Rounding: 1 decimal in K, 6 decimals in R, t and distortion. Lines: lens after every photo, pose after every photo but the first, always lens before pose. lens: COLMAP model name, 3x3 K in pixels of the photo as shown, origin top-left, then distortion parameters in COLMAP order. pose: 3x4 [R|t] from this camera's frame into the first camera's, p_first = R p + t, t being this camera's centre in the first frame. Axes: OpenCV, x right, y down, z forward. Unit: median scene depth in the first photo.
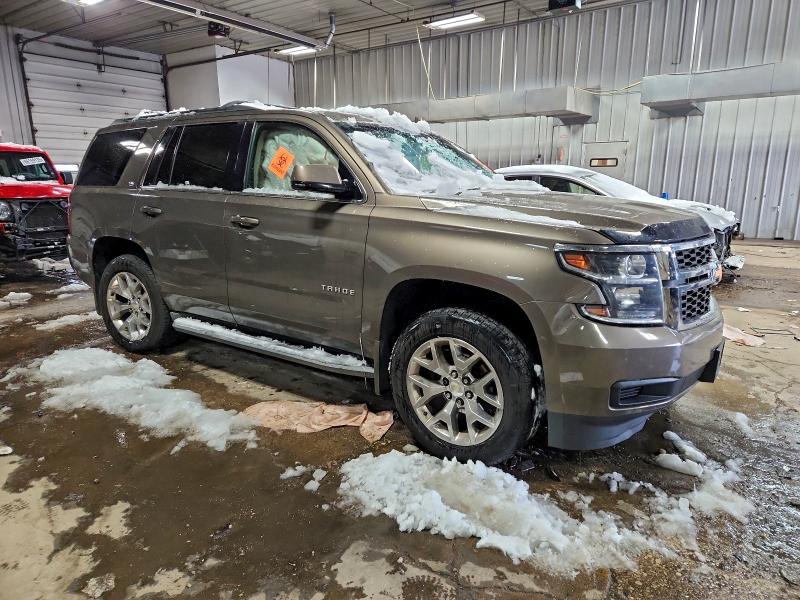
lens RADIAL K [[539.0, 0, 400.0], [0, 539.0, 300.0], [0, 0, 1]] dist [0.022106, -0.003426]
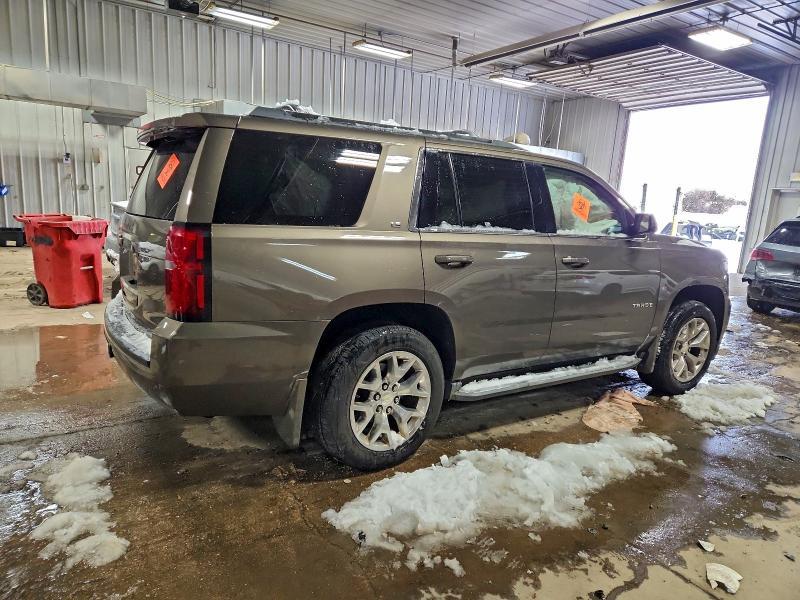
lens RADIAL K [[537.6, 0, 400.0], [0, 537.6, 300.0], [0, 0, 1]] dist [-0.006806, -0.003728]
pose [[0.391151, -0.158937, 0.906499, -1.269777], [0.148237, 0.982995, 0.108386, -0.217305], [-0.908310, 0.091981, 0.408060, 0.814597]]
